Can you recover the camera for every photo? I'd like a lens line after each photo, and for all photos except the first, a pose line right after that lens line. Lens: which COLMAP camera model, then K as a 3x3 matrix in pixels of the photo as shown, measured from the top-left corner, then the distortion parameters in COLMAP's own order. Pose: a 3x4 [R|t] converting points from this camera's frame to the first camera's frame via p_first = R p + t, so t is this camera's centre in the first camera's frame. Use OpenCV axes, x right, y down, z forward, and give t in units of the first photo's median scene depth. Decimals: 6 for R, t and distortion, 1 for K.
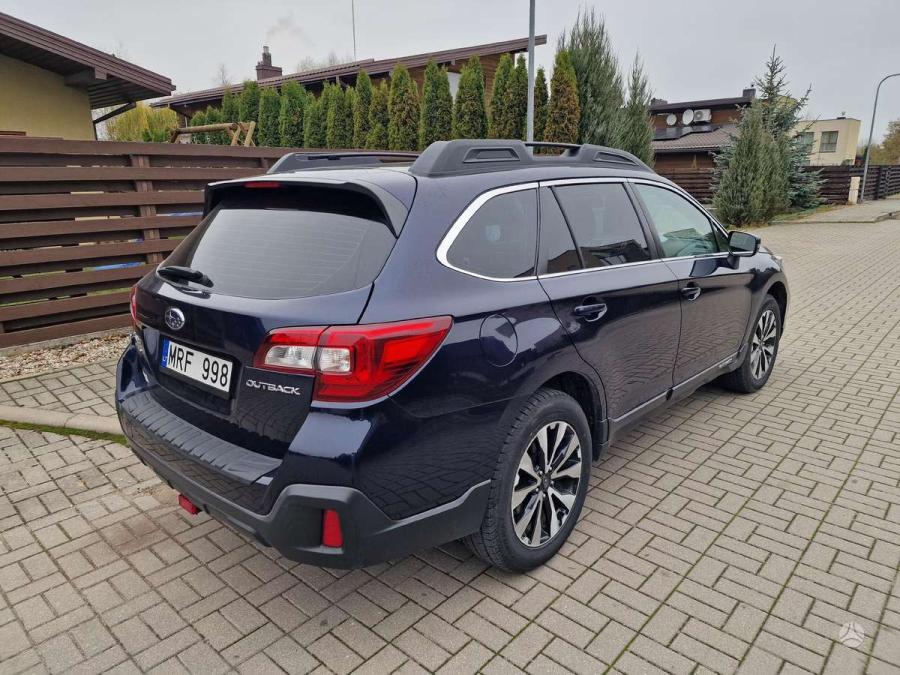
lens RADIAL K [[600.9, 0, 438.1], [0, 600.9, 338.3], [0, 0, 1]] dist [0.065303, -0.053224]
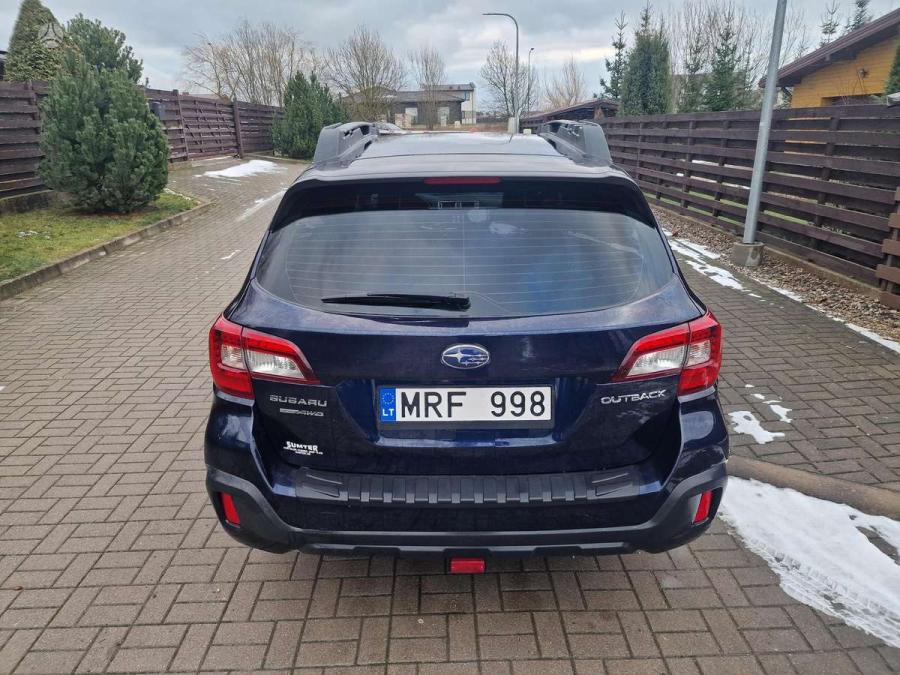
lens RADIAL K [[600.9, 0, 451.9], [0, 600.9, 328.8], [0, 0, 1]] dist [0.065303, -0.053224]
pose [[0.734217, -0.214408, 0.644169, -0.893181], [0.163045, 0.976740, 0.139266, -0.171507], [-0.659046, 0.002777, 0.752098, 0.374391]]
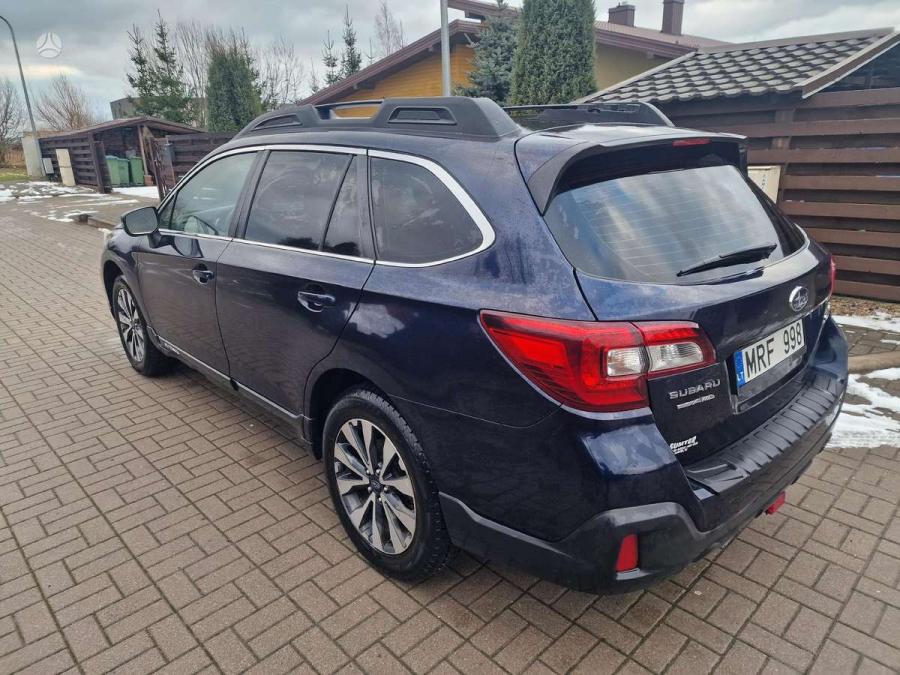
lens RADIAL K [[600.9, 0, 450.6], [0, 600.9, 339.3], [0, 0, 1]] dist [0.065303, -0.053224]
pose [[0.076499, -0.303621, 0.949717, -1.220987], [0.259622, 0.925717, 0.275036, -0.321072], [-0.962676, 0.225527, 0.149643, 1.263556]]
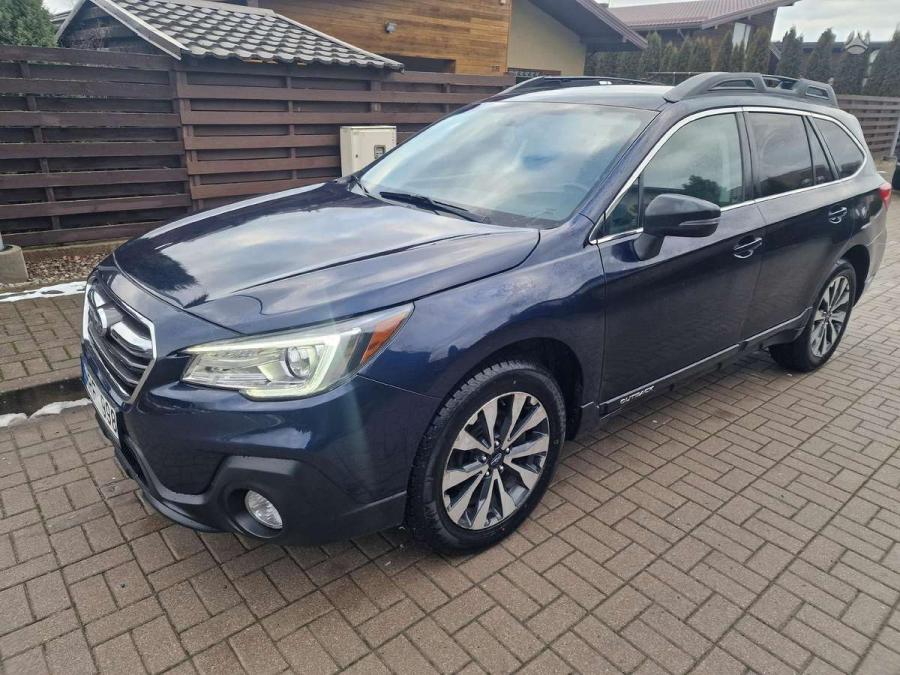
lens RADIAL K [[600.9, 0, 450.6], [0, 600.9, 329.8], [0, 0, 1]] dist [0.065303, -0.053224]
pose [[-0.990229, -0.069358, 0.120983, 0.434905], [0.010699, 0.827206, 0.561797, -0.779519], [-0.139043, 0.557601, -0.818381, 3.098441]]
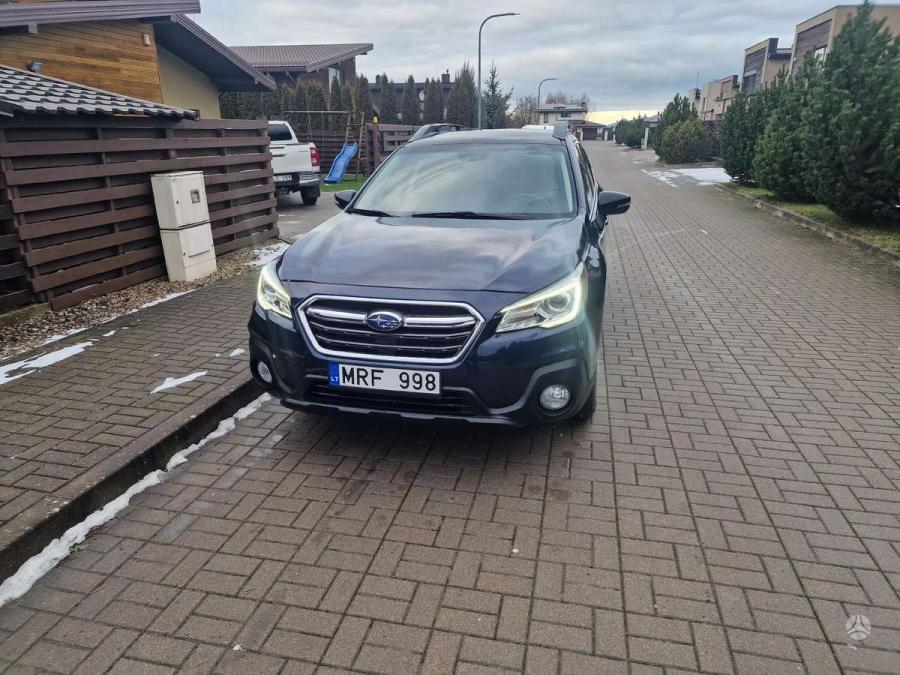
lens RADIAL K [[600.9, 0, 451.1], [0, 600.9, 330.7], [0, 0, 1]] dist [0.065303, -0.053224]
pose [[-0.875316, 0.165788, -0.454243, 1.454183], [-0.093774, 0.863356, 0.495806, -0.875522], [0.474372, 0.476583, -0.740162, 3.377762]]
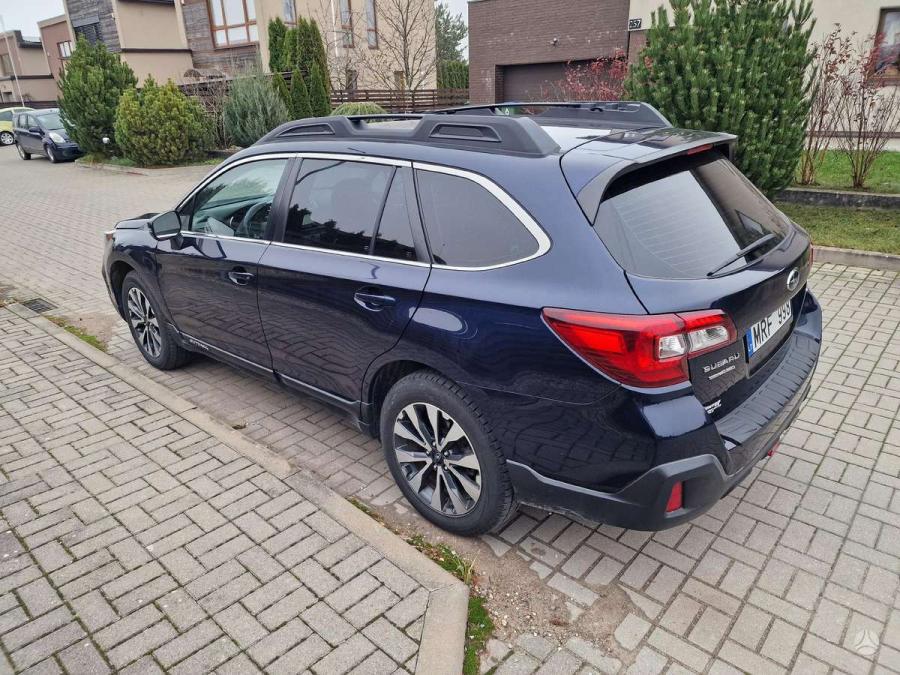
lens RADIAL K [[600.9, 0, 450.2], [0, 600.9, 346.9], [0, 0, 1]] dist [0.065303, -0.053224]
pose [[-0.021527, -0.374149, 0.927119, -1.340014], [0.289670, 0.885223, 0.363967, -0.450906], [-0.956884, 0.276394, 0.089324, 1.397620]]
